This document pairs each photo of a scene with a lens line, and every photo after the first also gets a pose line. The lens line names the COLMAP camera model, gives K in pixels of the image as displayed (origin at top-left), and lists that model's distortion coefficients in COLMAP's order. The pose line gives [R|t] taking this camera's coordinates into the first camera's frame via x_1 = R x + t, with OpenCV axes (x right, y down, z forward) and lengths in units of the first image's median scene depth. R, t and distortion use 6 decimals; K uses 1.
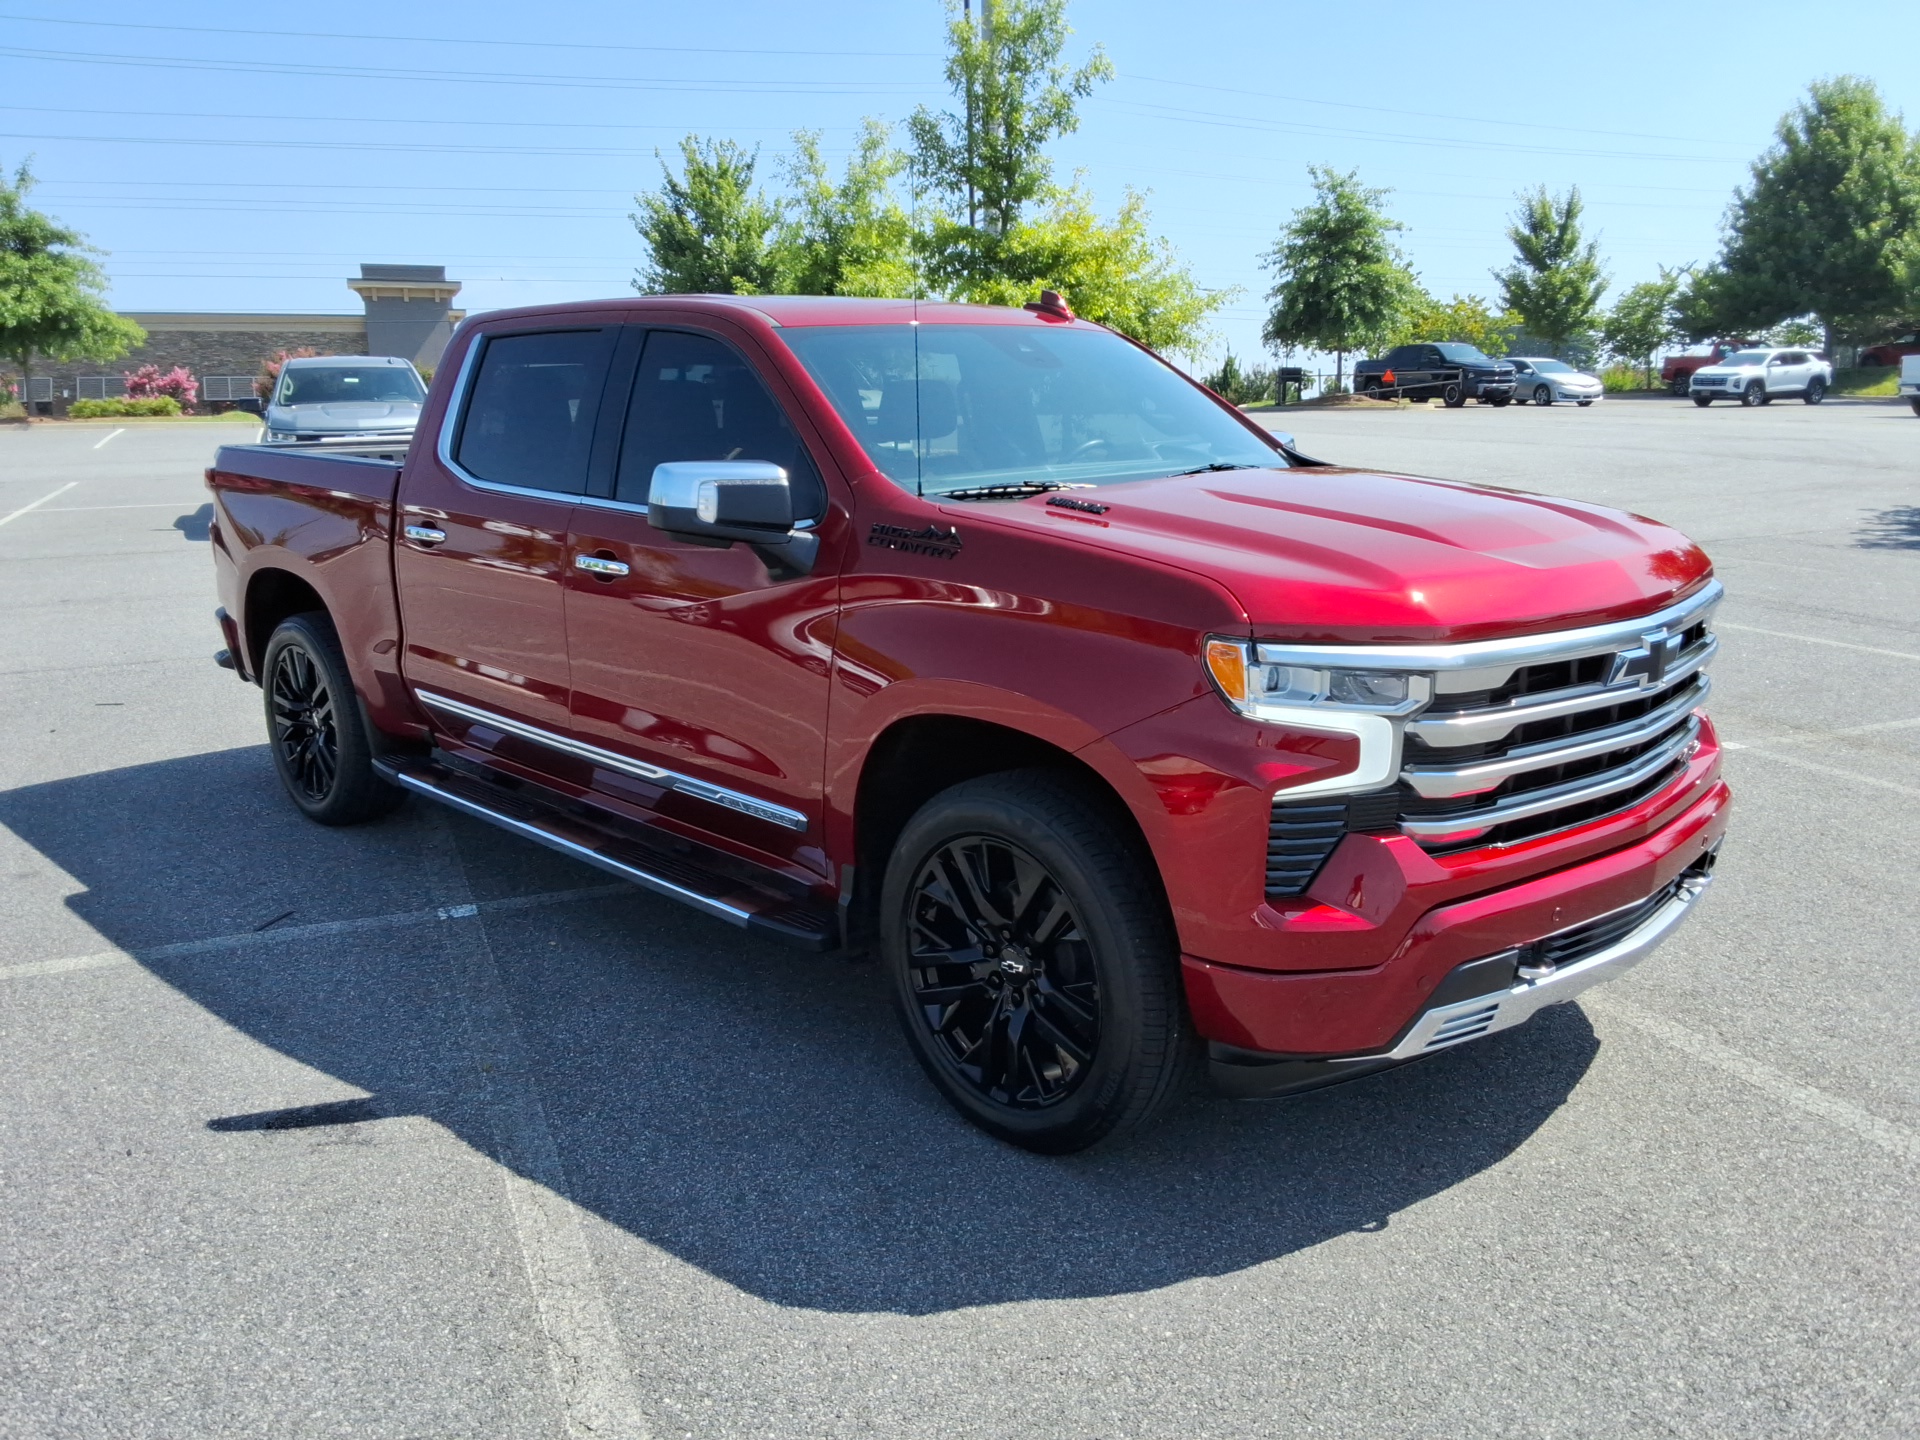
lens RADIAL K [[1533.6, 0, 960.0], [0, 1533.6, 720.0], [0, 0, 1]] dist [0.093757, -0.133579]
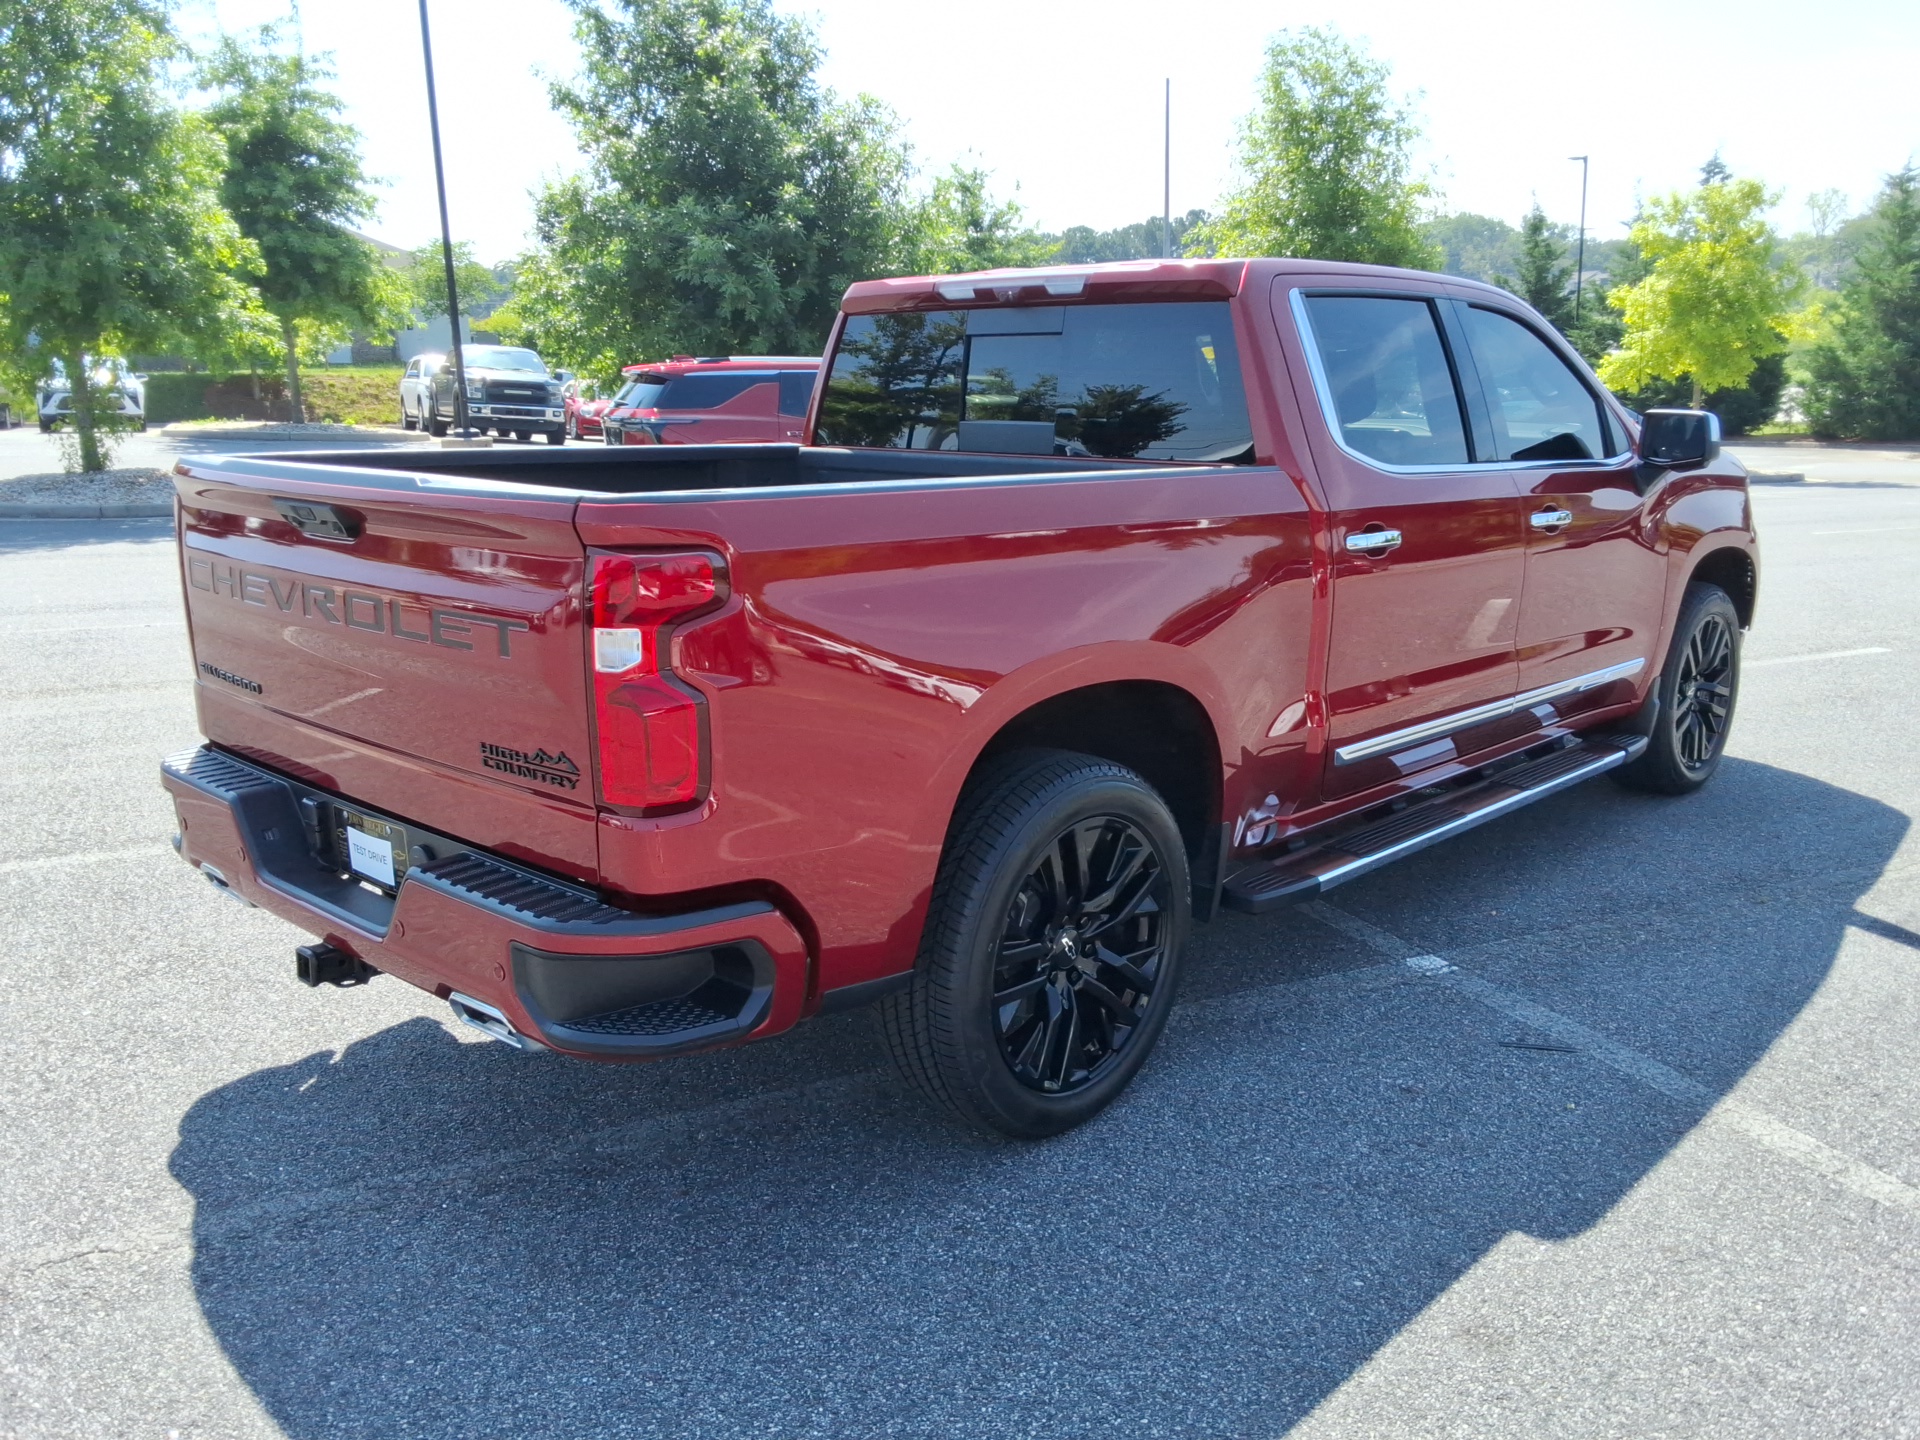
lens RADIAL K [[1535.6, 0, 980.5], [0, 1535.6, 721.3], [0, 0, 1]] dist [0.112108, -0.180922]
pose [[-0.061195, -0.201312, 0.977614, -0.109192], [0.210713, 0.954770, 0.209797, -0.023277], [-0.975631, 0.218834, -0.016009, 0.118929]]
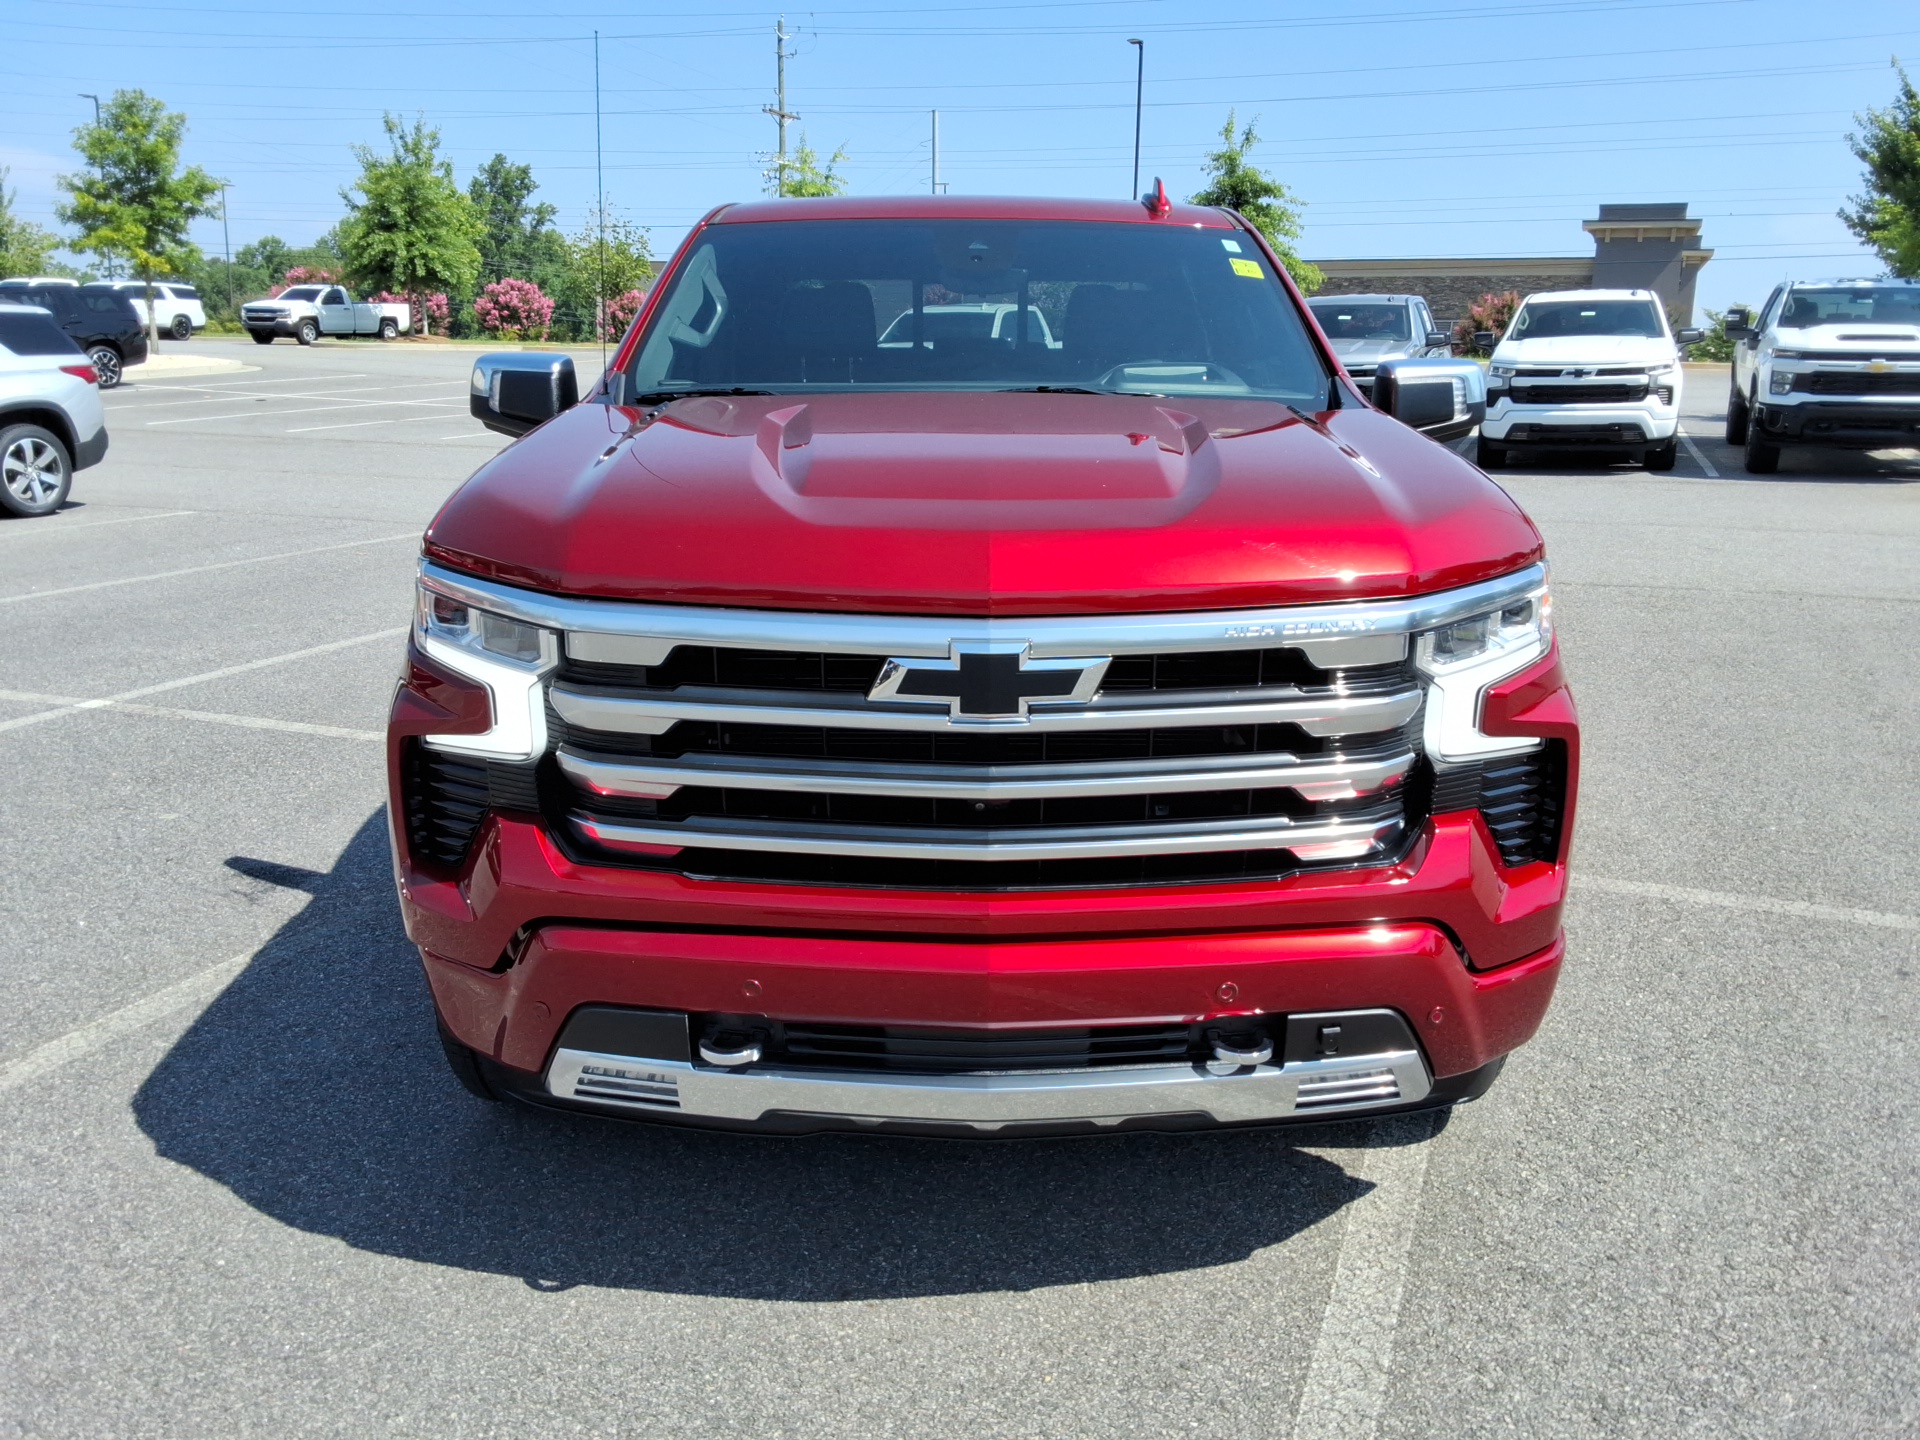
lens RADIAL K [[1533.6, 0, 960.0], [0, 1533.6, 720.0], [0, 0, 1]] dist [0.093757, -0.133579]
pose [[0.725363, 0.185853, -0.662803, 0.054405], [-0.164074, 0.981791, 0.095738, -0.005193], [0.668527, 0.039304, 0.742648, 0.030401]]
